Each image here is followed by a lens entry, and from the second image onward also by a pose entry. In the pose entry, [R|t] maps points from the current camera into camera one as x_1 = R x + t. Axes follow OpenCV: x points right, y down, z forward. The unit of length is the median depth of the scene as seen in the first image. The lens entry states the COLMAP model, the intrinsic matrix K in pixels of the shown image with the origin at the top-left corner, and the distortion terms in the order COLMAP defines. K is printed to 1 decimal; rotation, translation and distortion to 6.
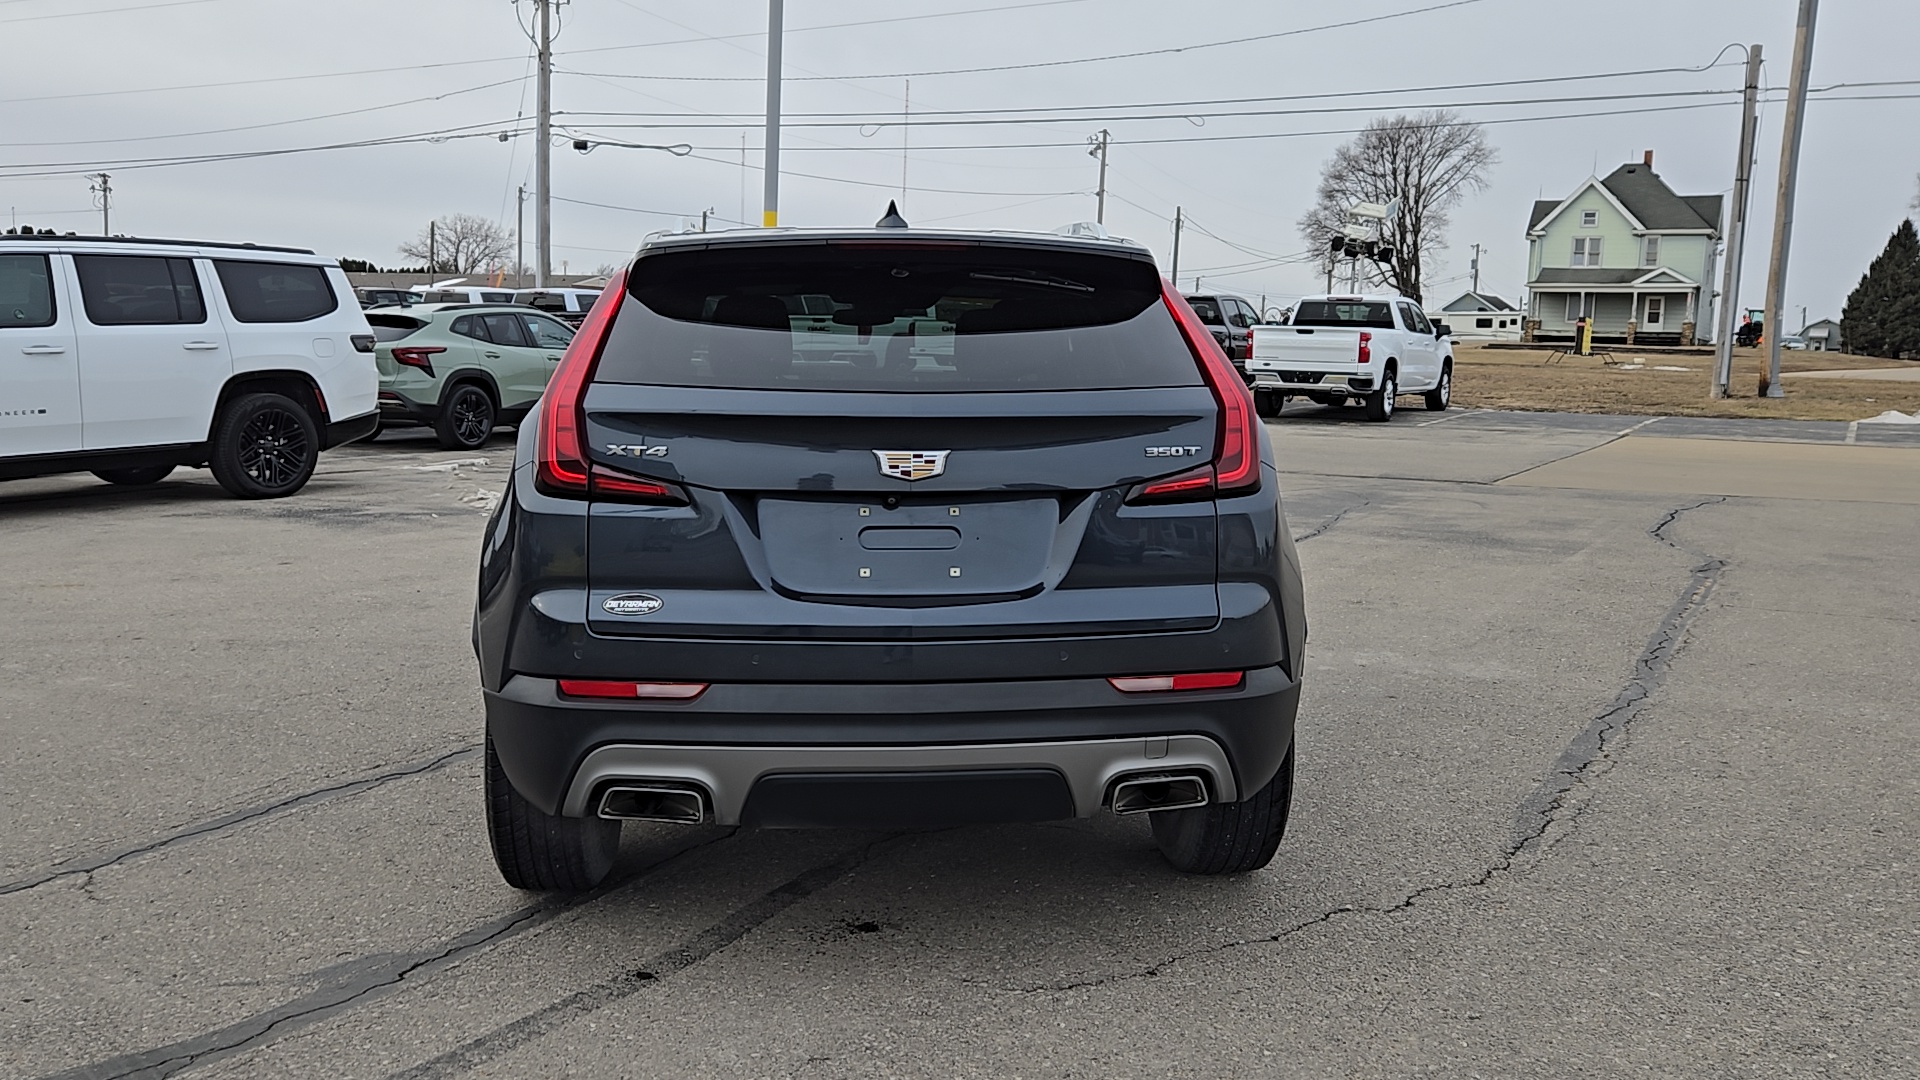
lens RADIAL K [[1581.7, 0, 957.7], [0, 1581.7, 544.5], [0, 0, 1]] dist [0.024505, -0.006568]
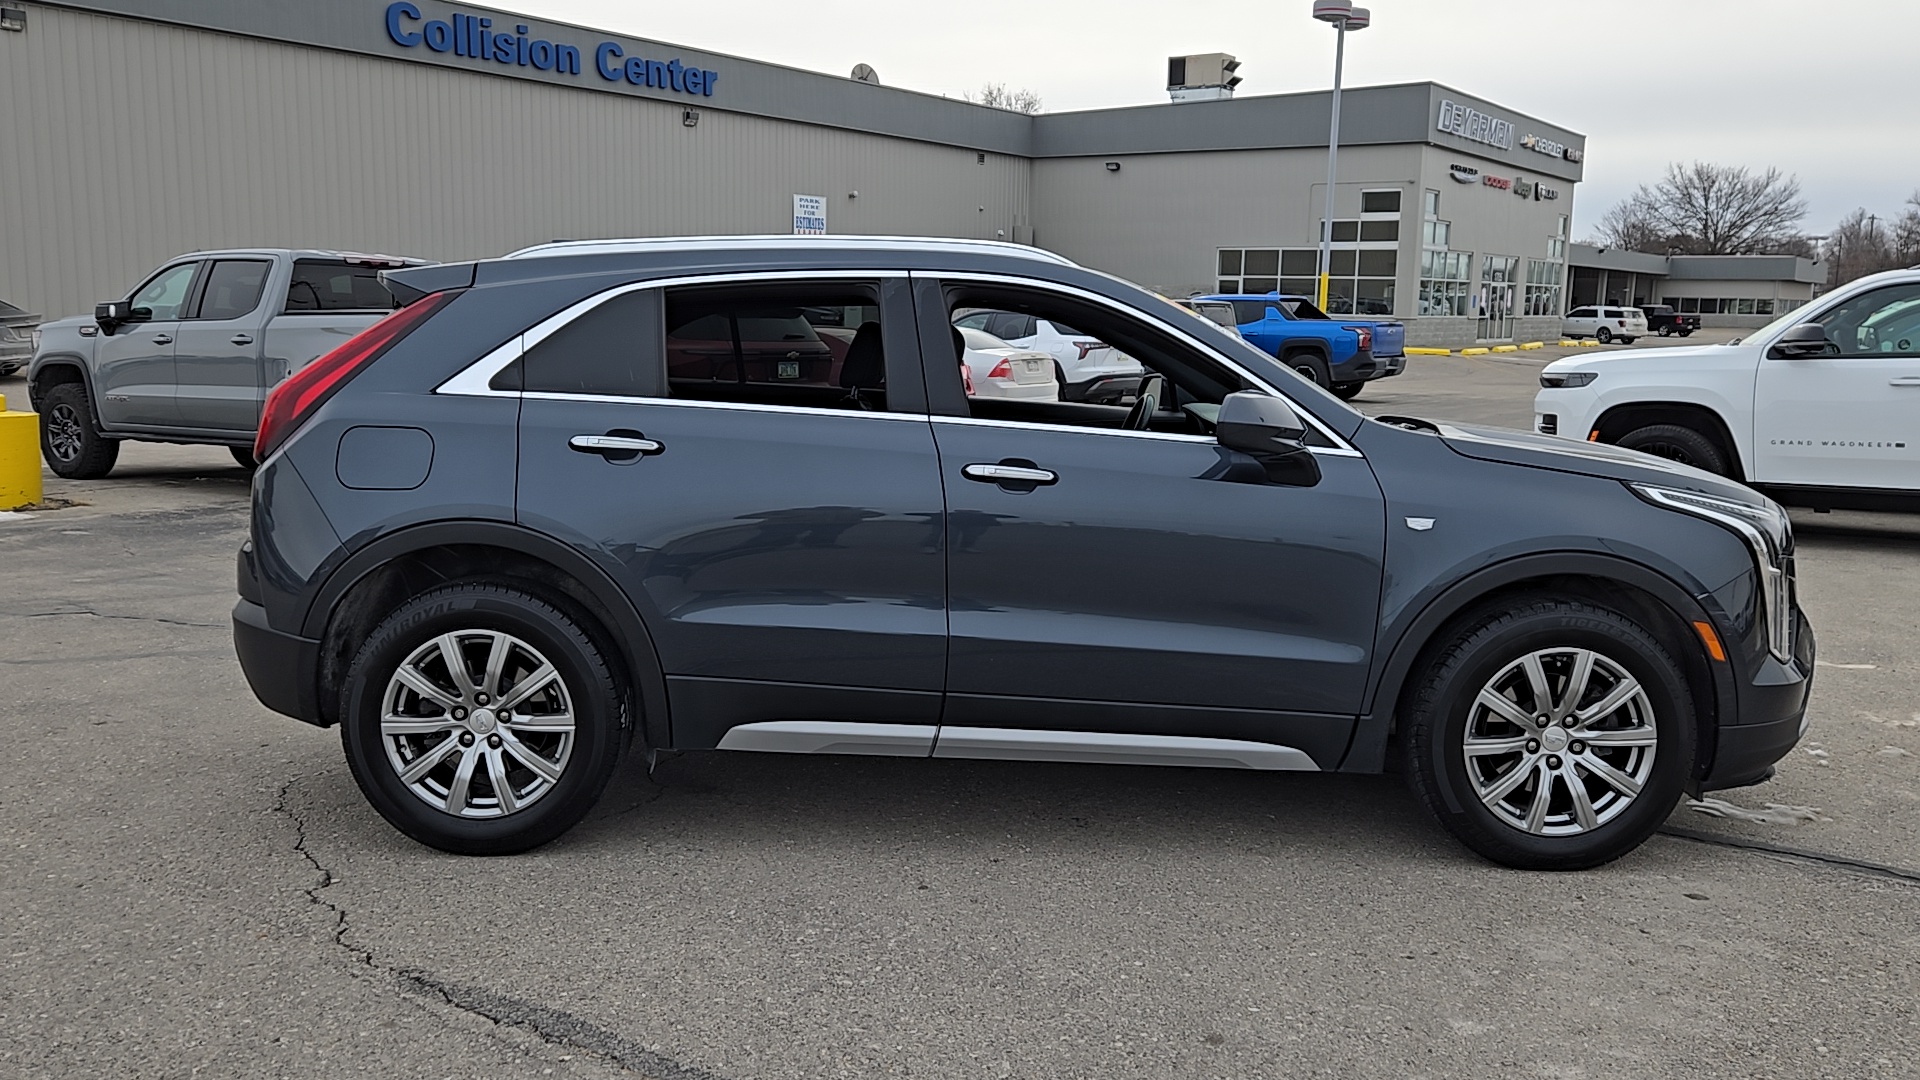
lens RADIAL K [[1581.7, 0, 956.6], [0, 1581.7, 544.6], [0, 0, 1]] dist [0.024505, -0.006568]
pose [[-0.084480, 0.123808, -0.988704, 0.099854], [-0.149293, 0.979477, 0.135409, -0.016036], [0.985178, 0.159046, -0.064263, 0.116624]]
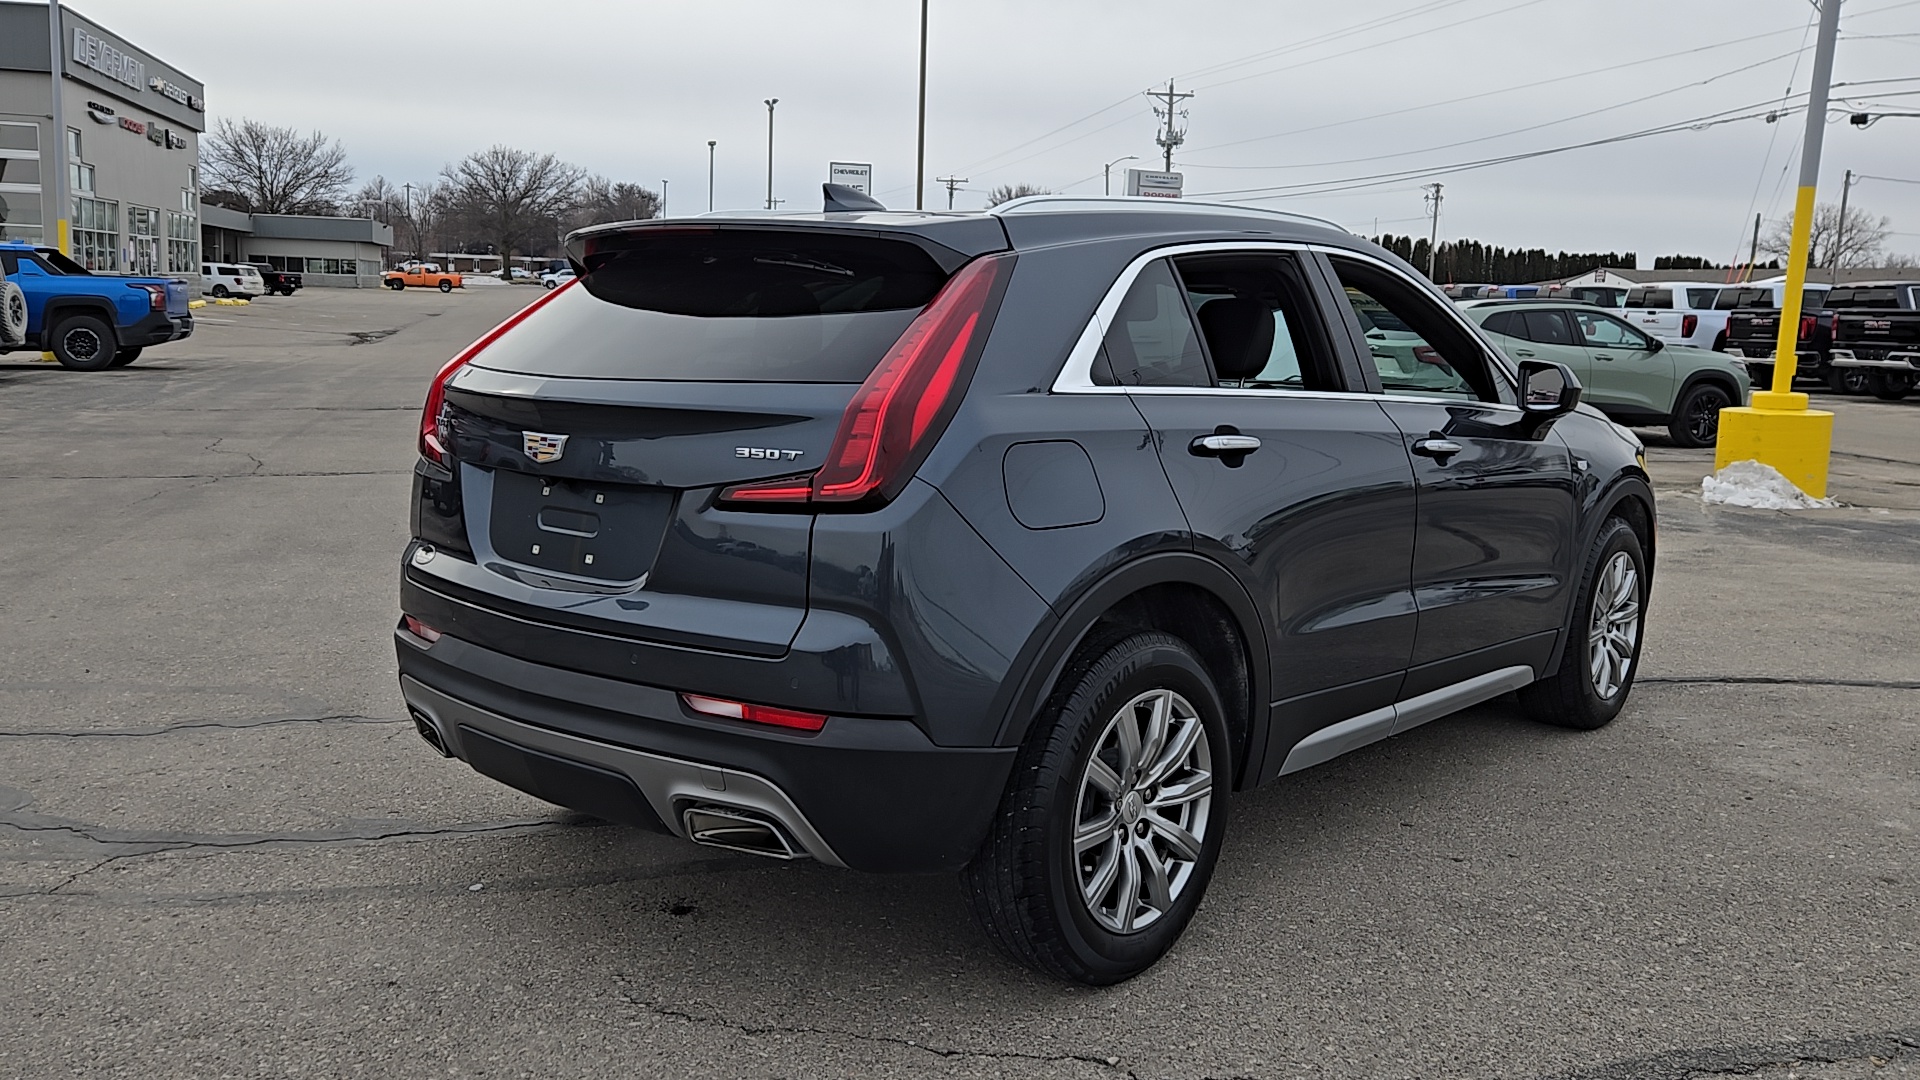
lens RADIAL K [[1581.7, 0, 951.4], [0, 1581.7, 546.2], [0, 0, 1]] dist [0.024505, -0.006568]
pose [[0.701786, 0.107586, -0.704217, 0.057335], [-0.106249, 0.993281, 0.045865, -0.004045], [0.704420, 0.042635, 0.708501, 0.030316]]
